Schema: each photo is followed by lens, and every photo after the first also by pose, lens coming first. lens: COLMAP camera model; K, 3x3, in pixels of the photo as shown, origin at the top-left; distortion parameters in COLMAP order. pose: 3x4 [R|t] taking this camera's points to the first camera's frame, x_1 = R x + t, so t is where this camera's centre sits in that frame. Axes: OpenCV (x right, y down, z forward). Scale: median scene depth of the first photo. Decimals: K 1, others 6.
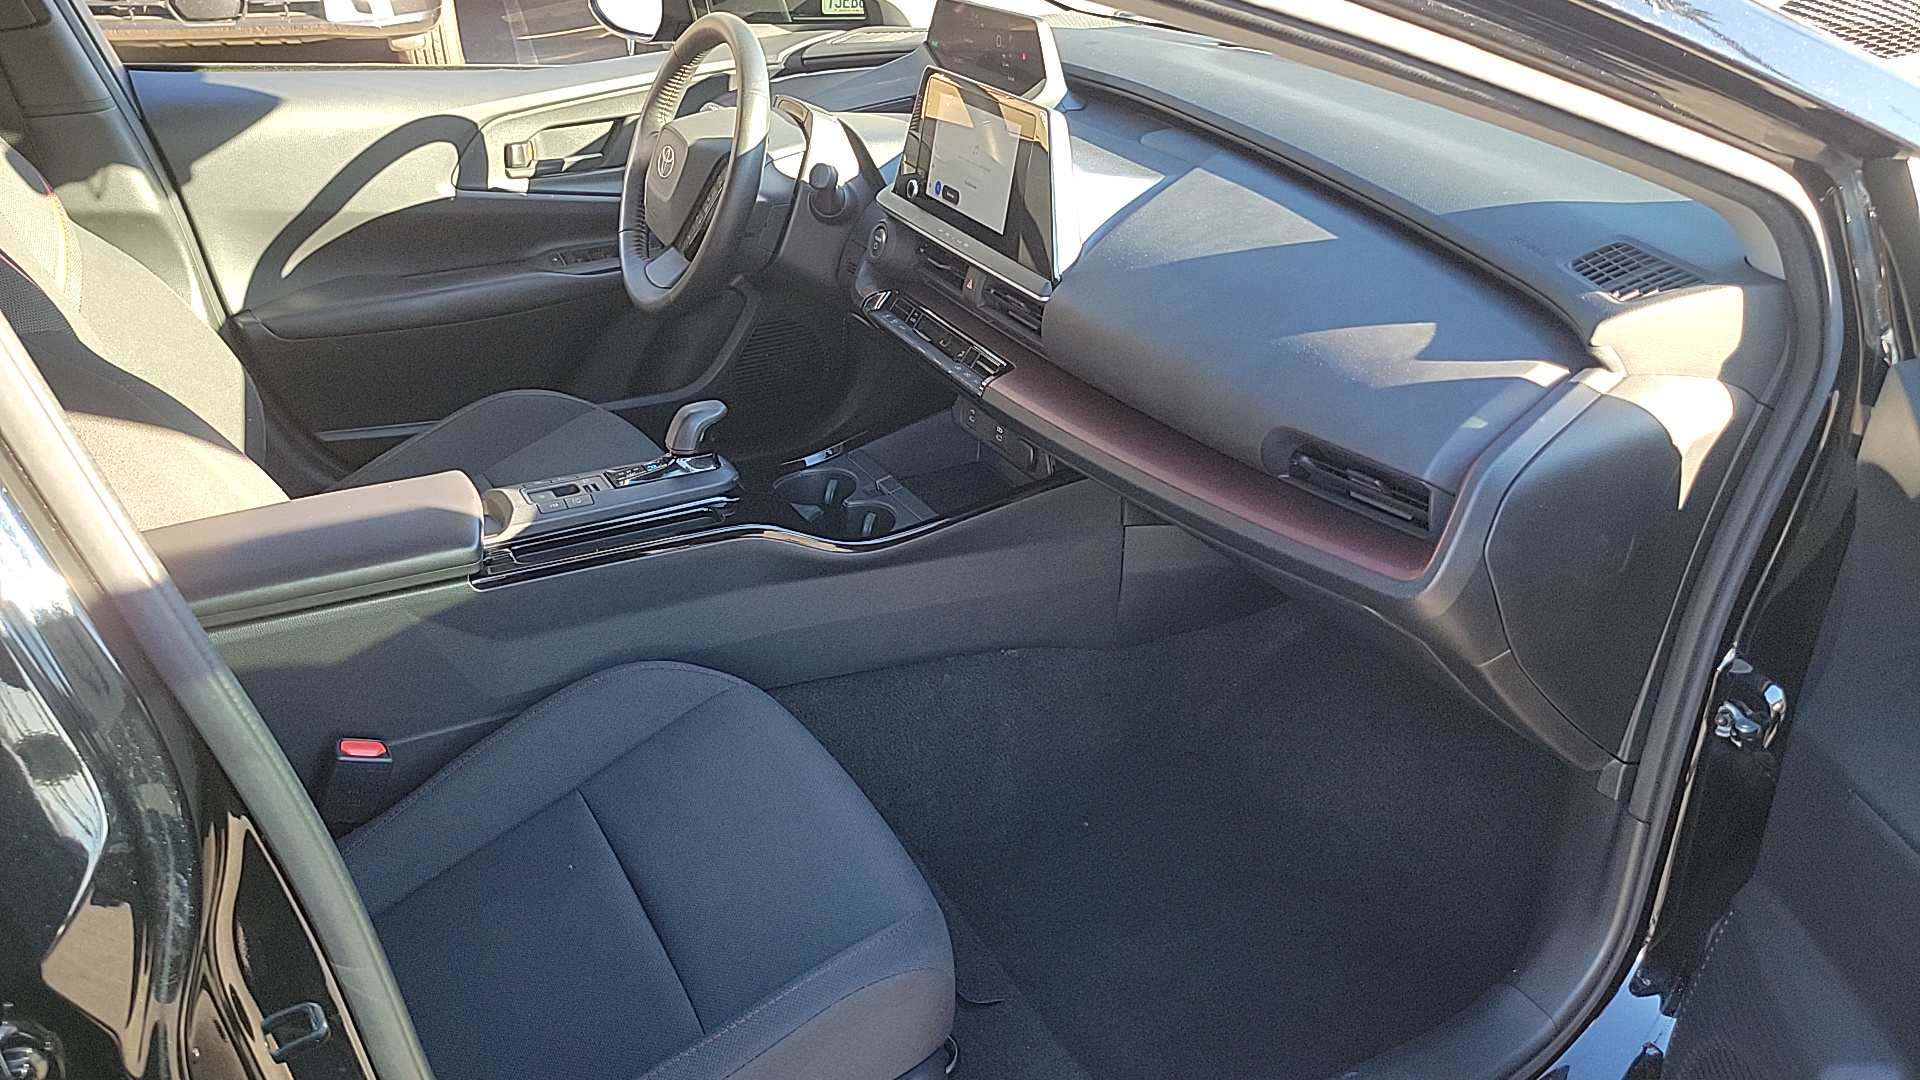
lens RADIAL K [[1377.2, 0, 952.5], [0, 1377.2, 546.8], [0, 0, 1]] dist [0.034905, -0.031355]
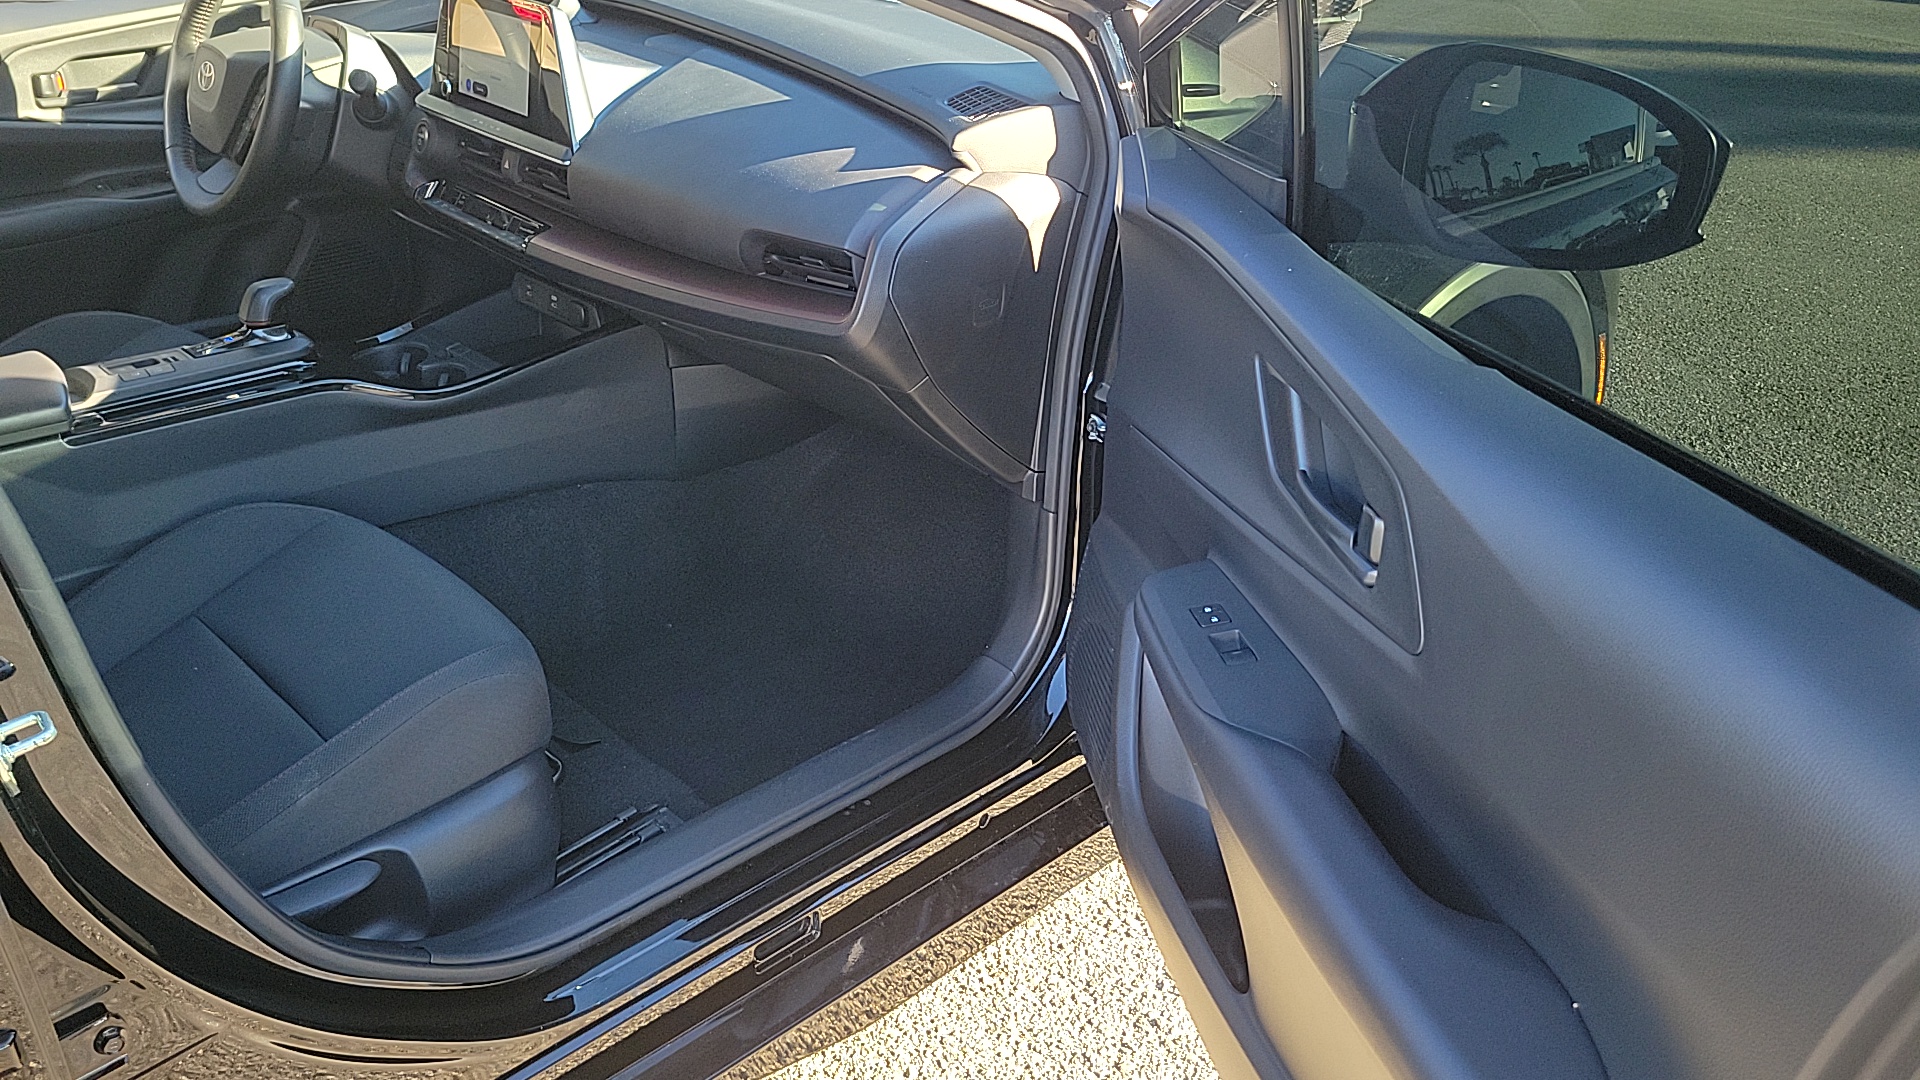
lens RADIAL K [[1377.2, 0, 952.5], [0, 1377.2, 546.8], [0, 0, 1]] dist [0.034905, -0.031355]
pose [[0.958977, -0.116325, 0.258519, 0.034136], [0.113638, 0.993198, 0.025366, 0.146137], [-0.259712, 0.005053, 0.965673, -0.234503]]
